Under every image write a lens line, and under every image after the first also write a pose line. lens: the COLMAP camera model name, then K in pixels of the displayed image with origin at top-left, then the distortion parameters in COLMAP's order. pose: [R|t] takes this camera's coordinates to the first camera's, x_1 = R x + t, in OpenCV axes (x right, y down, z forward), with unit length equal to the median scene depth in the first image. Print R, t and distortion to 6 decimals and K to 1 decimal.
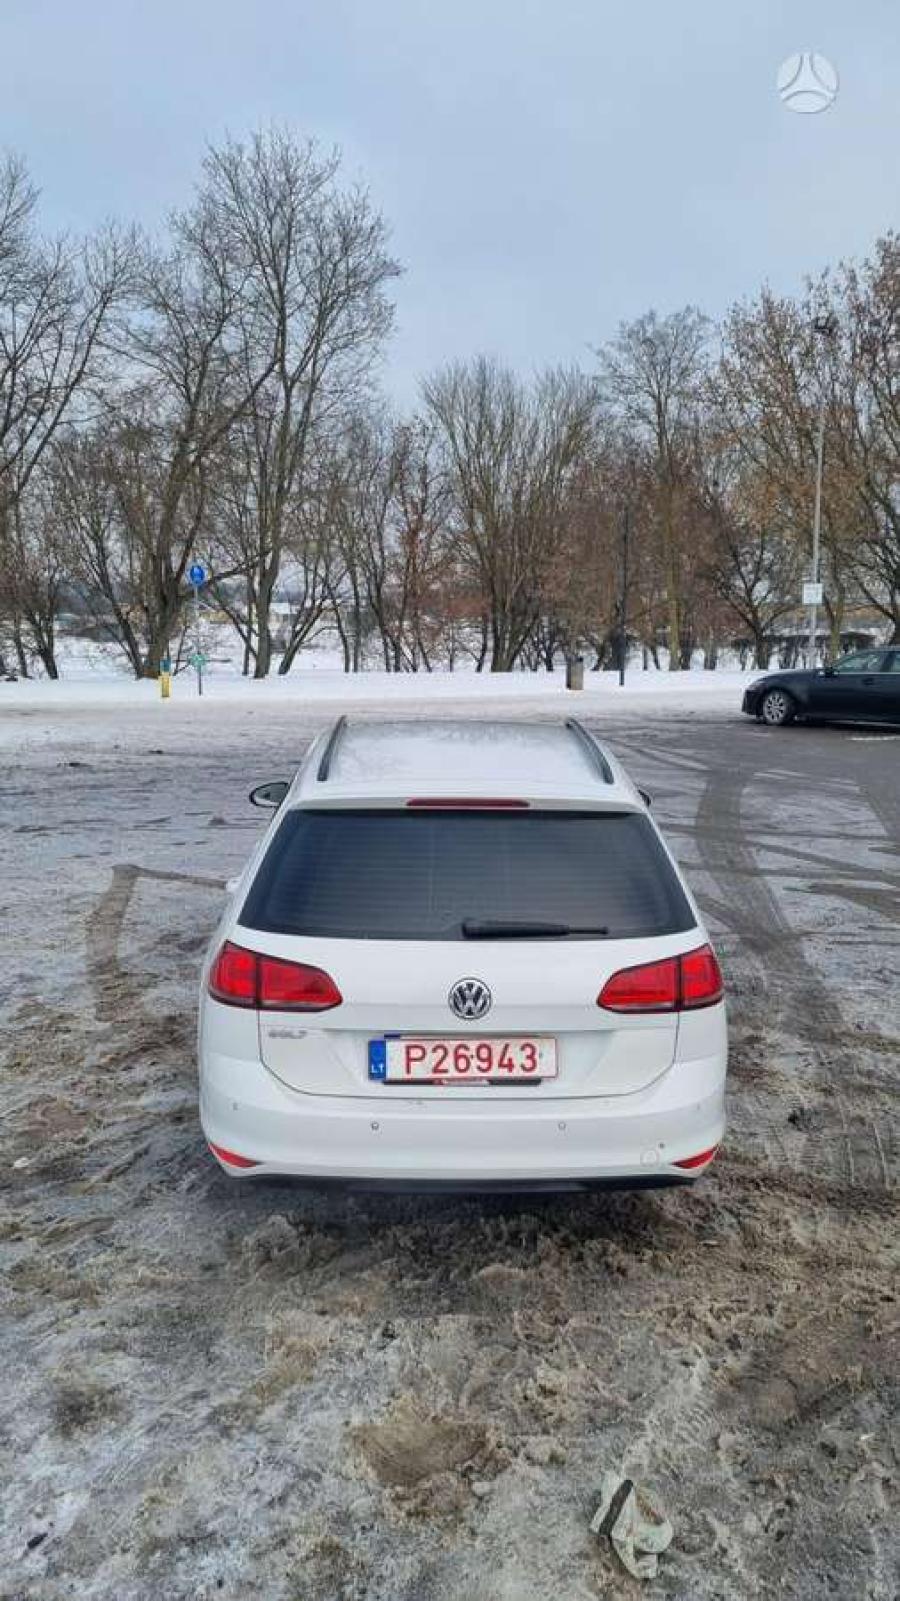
lens RADIAL K [[1181.7, 0, 450.0], [0, 1181.7, 800.5], [0, 0, 1]] dist [0.063932, -0.027533]
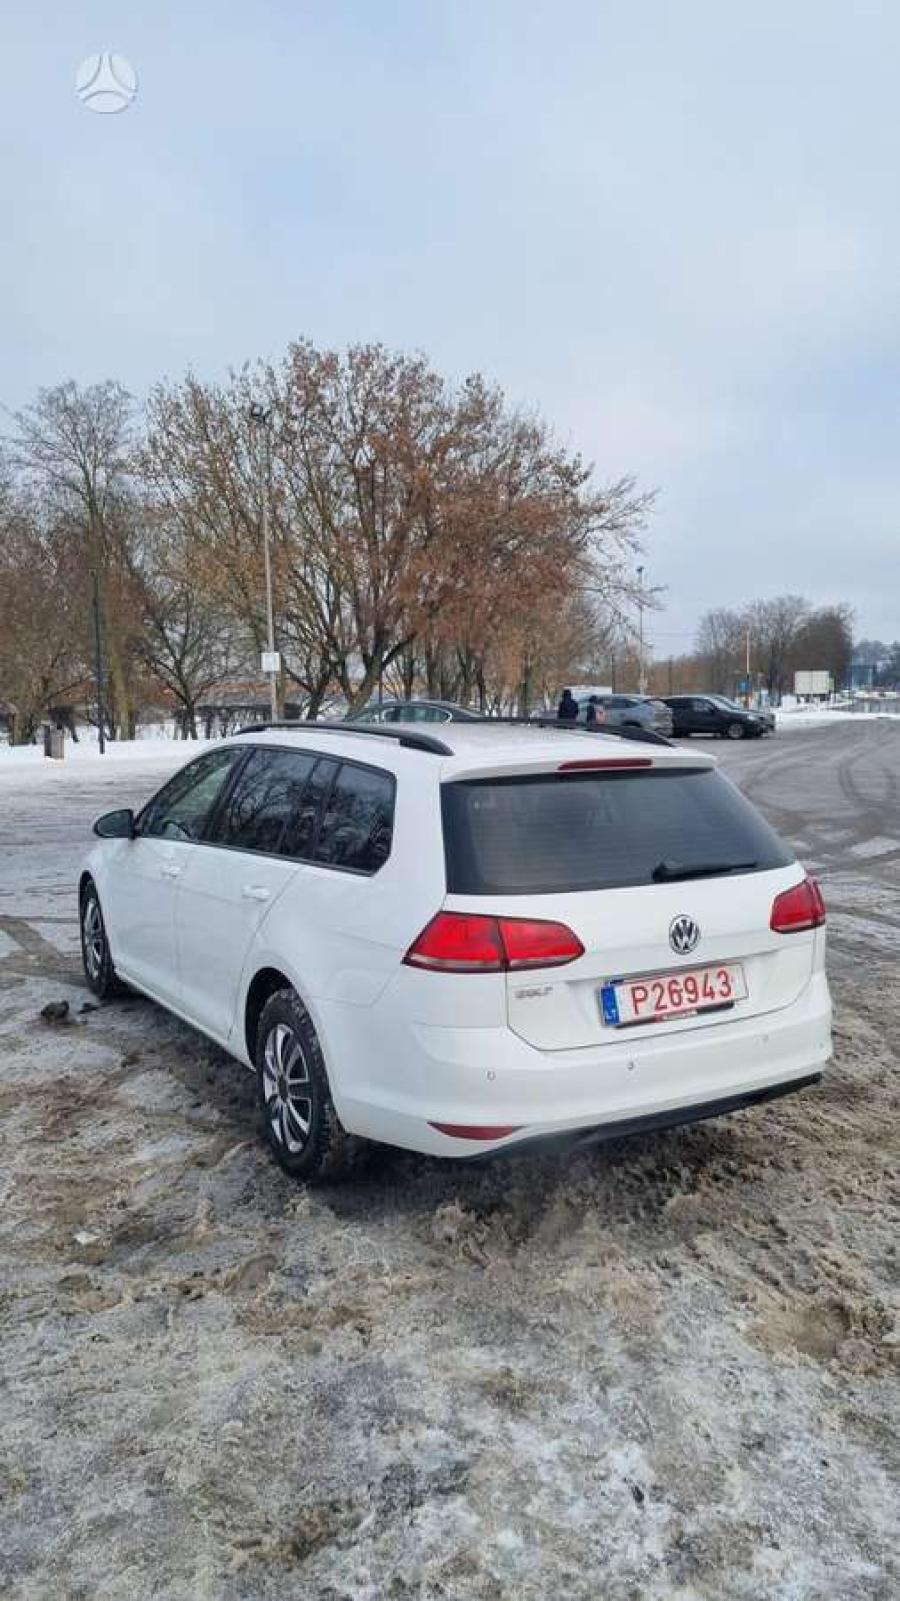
lens RADIAL K [[1189.4, 0, 454.8], [0, 1189.4, 790.7], [0, 0, 1]] dist [0.057418, -0.000615]
pose [[0.873265, -0.054311, 0.484209, -0.670745], [0.090012, 0.994646, -0.050773, 0.072849], [-0.478859, 0.087923, 0.873478, 0.139851]]
